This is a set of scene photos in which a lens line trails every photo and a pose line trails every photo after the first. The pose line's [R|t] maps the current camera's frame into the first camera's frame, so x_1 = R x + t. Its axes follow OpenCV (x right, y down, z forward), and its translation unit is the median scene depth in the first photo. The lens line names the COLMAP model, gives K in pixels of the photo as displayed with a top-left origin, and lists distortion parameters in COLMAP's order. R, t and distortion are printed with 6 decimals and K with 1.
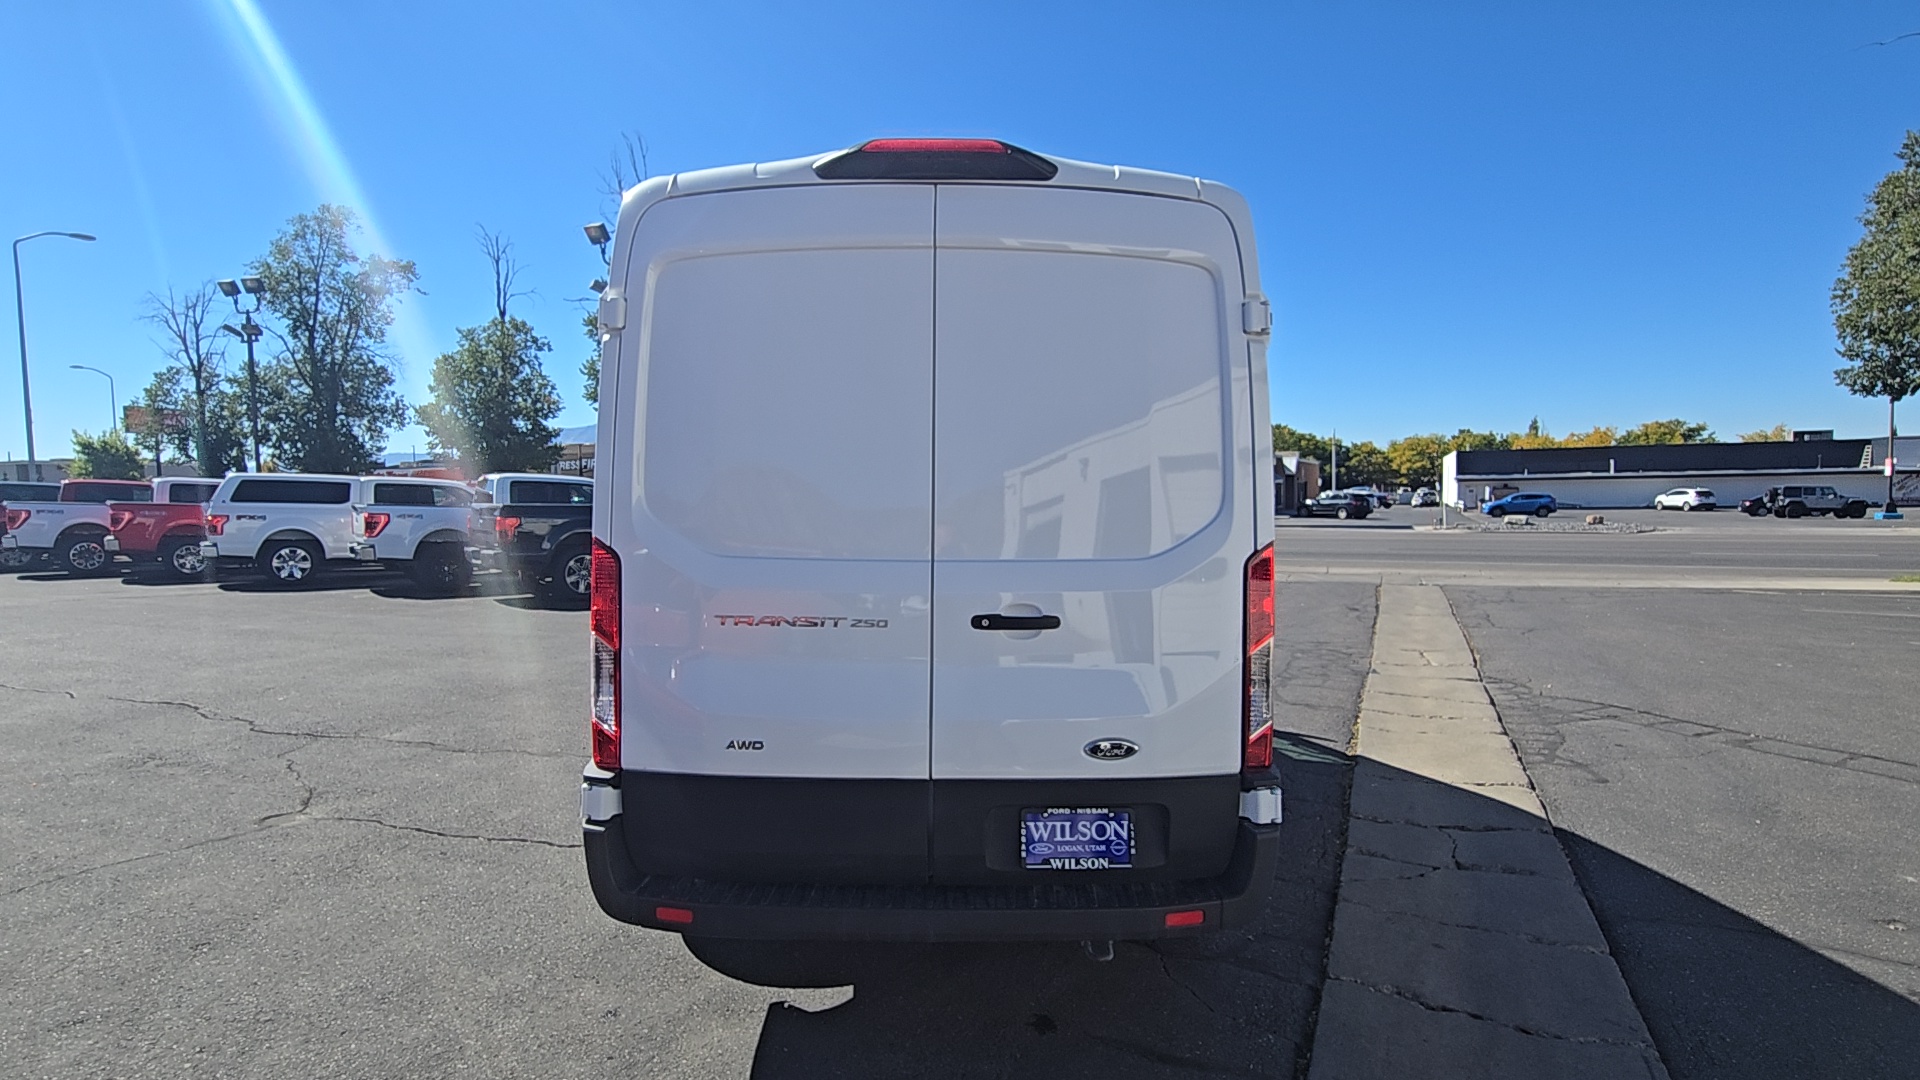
lens RADIAL K [[972.7, 0, 964.9], [0, 972.7, 555.6], [0, 0, 1]] dist [0.004394, -0.003524]
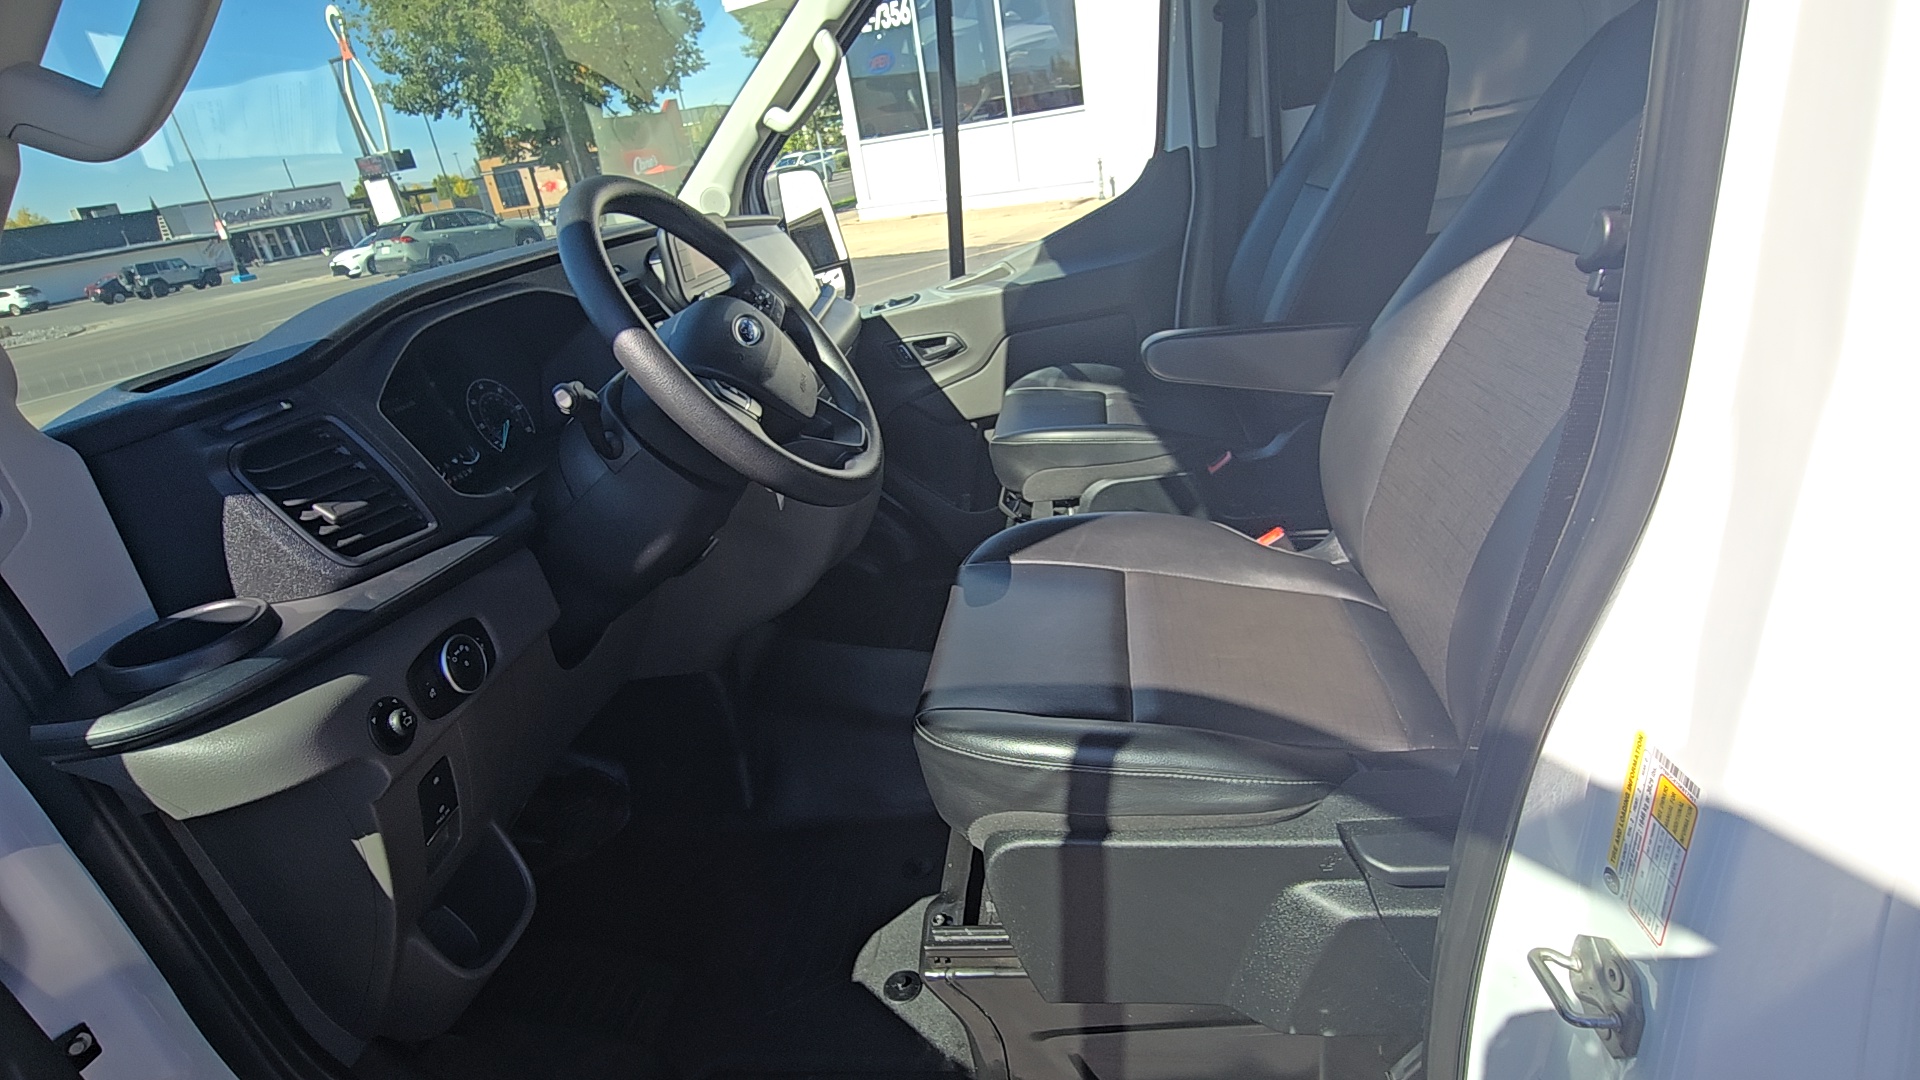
lens RADIAL K [[972.7, 0, 956.3], [0, 972.7, 548.0], [0, 0, 1]] dist [0.004394, -0.003524]
pose [[0.106117, -0.400331, 0.910206, -0.026254], [0.212852, 0.903301, 0.372479, -0.006245], [-0.971305, 0.154213, 0.181067, 0.118894]]
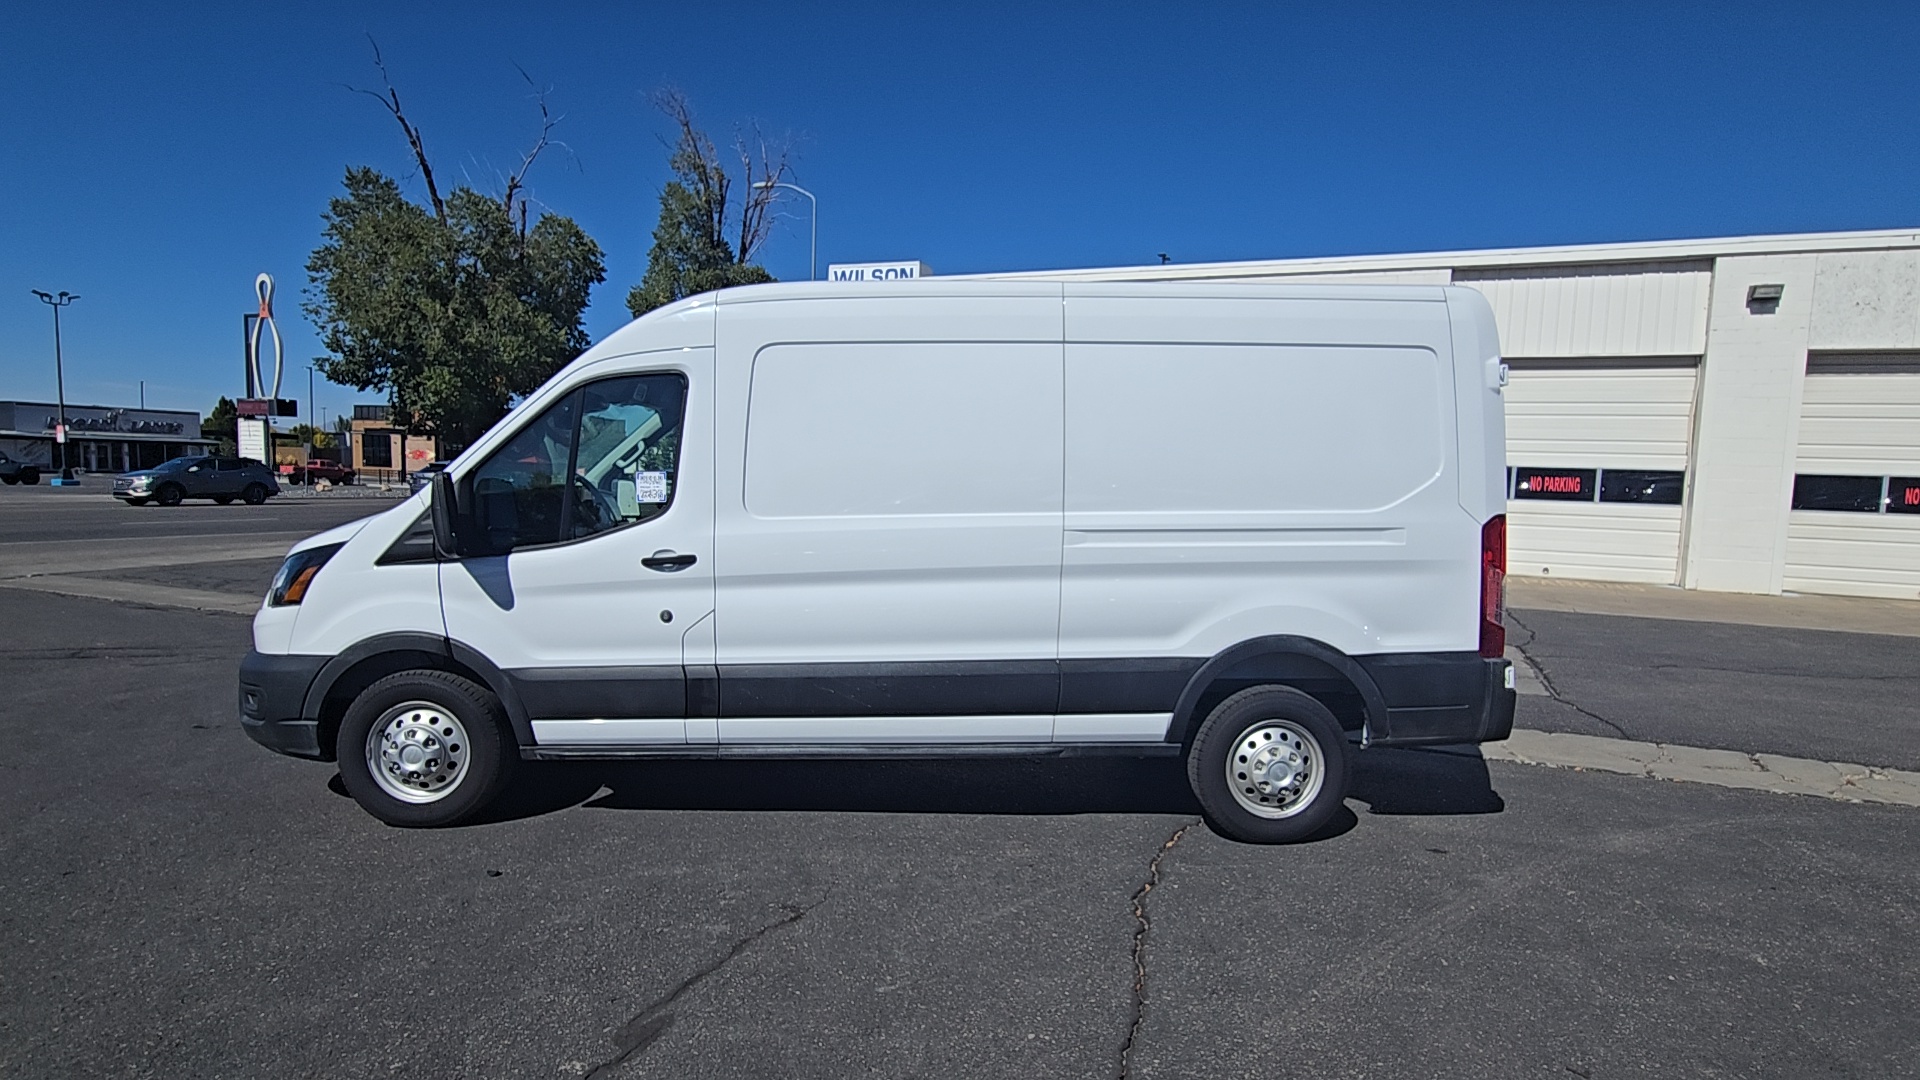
lens RADIAL K [[972.7, 0, 958.3], [0, 972.7, 551.0], [0, 0, 1]] dist [0.004394, -0.003524]
pose [[-0.030084, -0.066320, 0.997345, -0.096242], [0.035006, 0.997114, 0.067361, -0.004880], [-0.998934, 0.036939, -0.027675, 0.095630]]
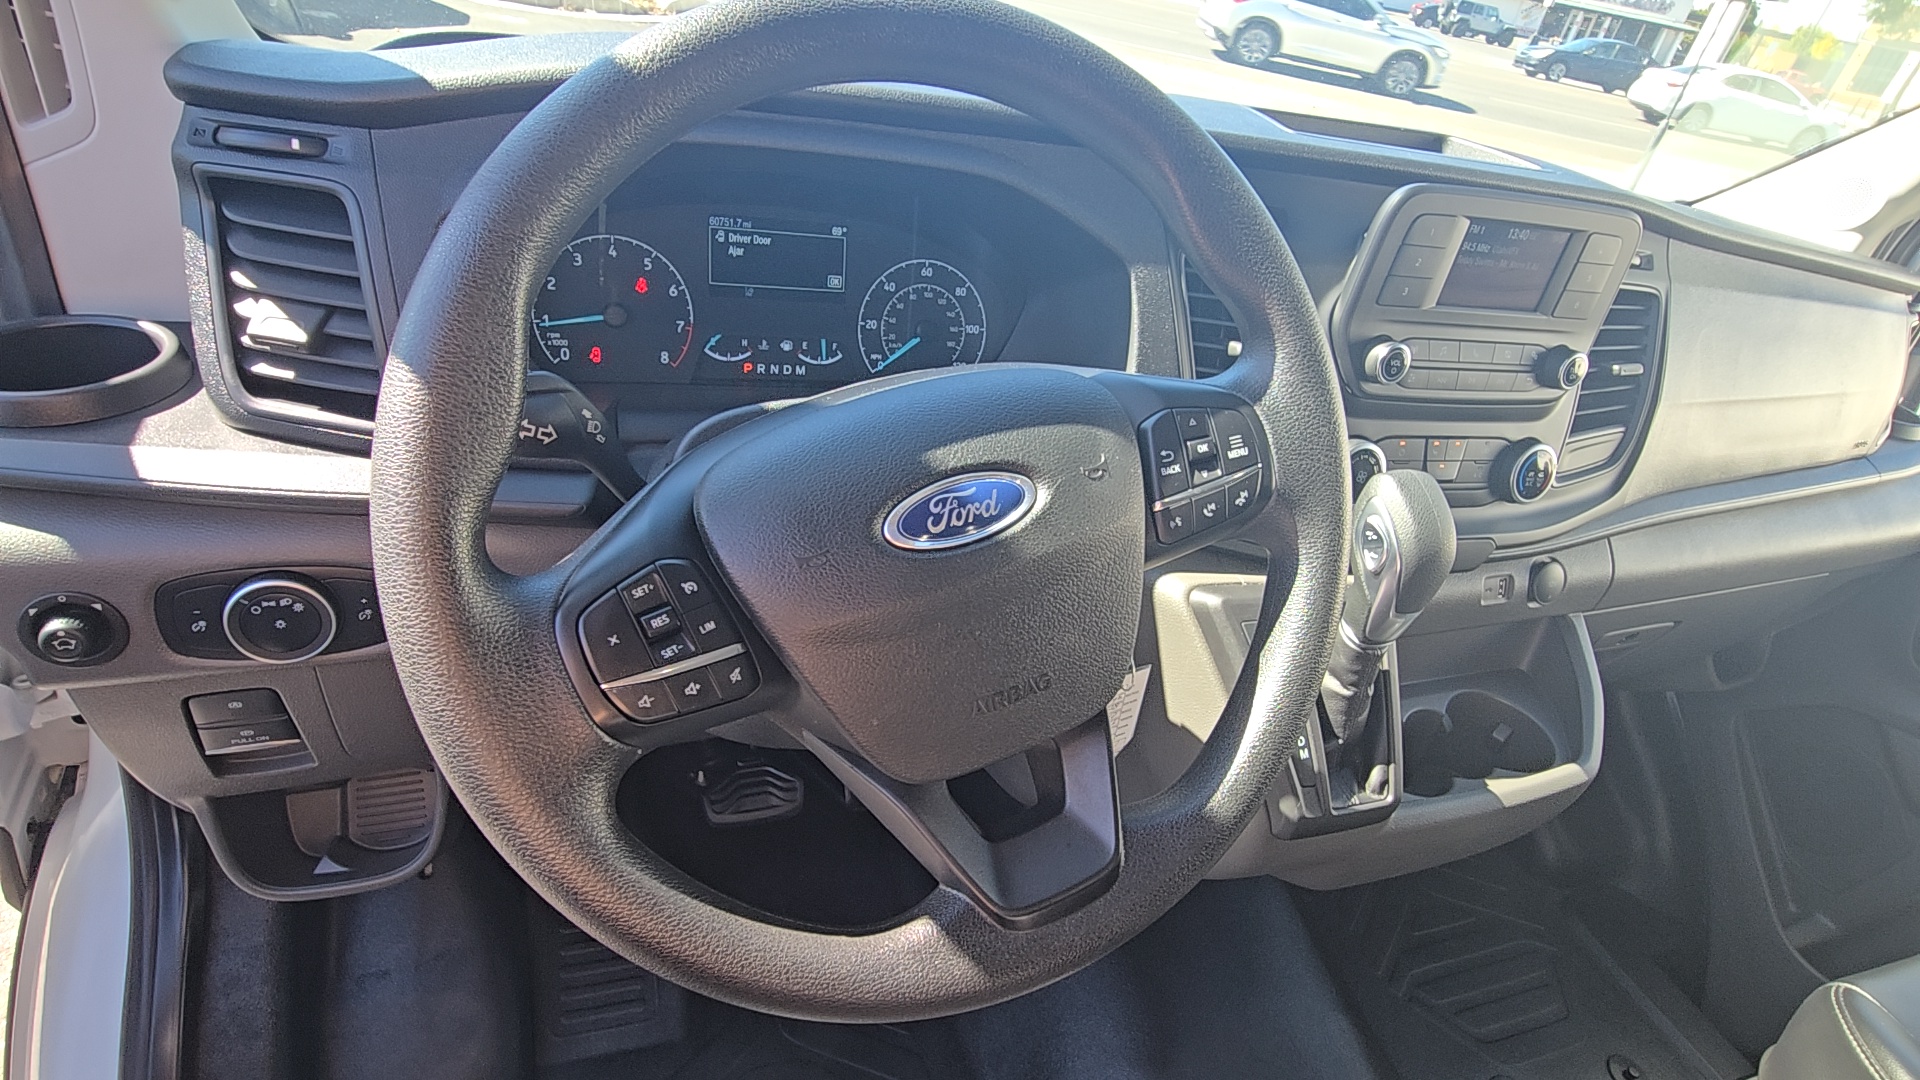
lens RADIAL K [[972.7, 0, 963.8], [0, 972.7, 543.8], [0, 0, 1]] dist [0.004394, -0.003524]
pose [[0.926059, -0.039832, 0.375271, -0.012395], [-0.164066, 0.853024, 0.495411, -0.007132], [-0.339848, -0.520349, 0.783416, 0.119740]]
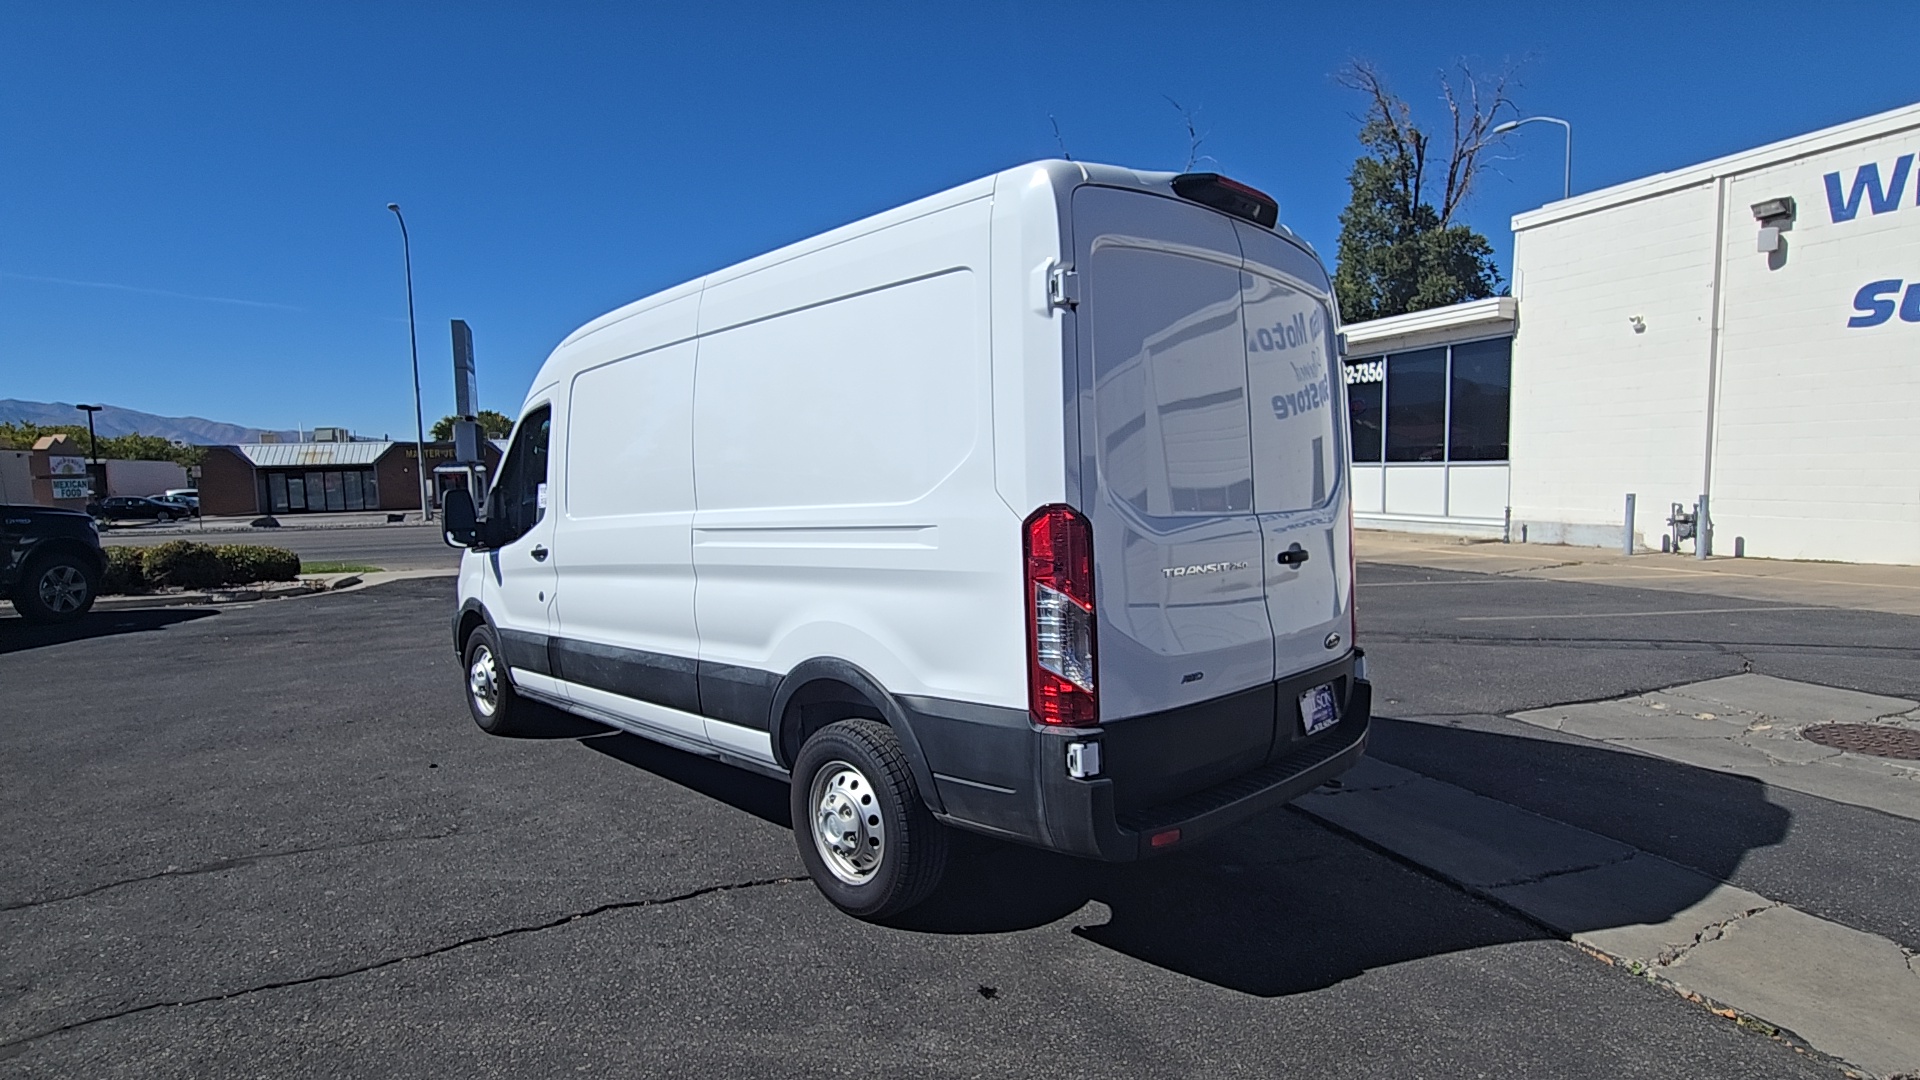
lens RADIAL K [[972.7, 0, 967.7], [0, 972.7, 555.7], [0, 0, 1]] dist [0.004394, -0.003524]
pose [[0.709011, -0.066808, 0.702026, -0.057590], [0.059667, 0.997616, 0.034677, -0.000324], [-0.702669, 0.017302, 0.711307, 0.016777]]
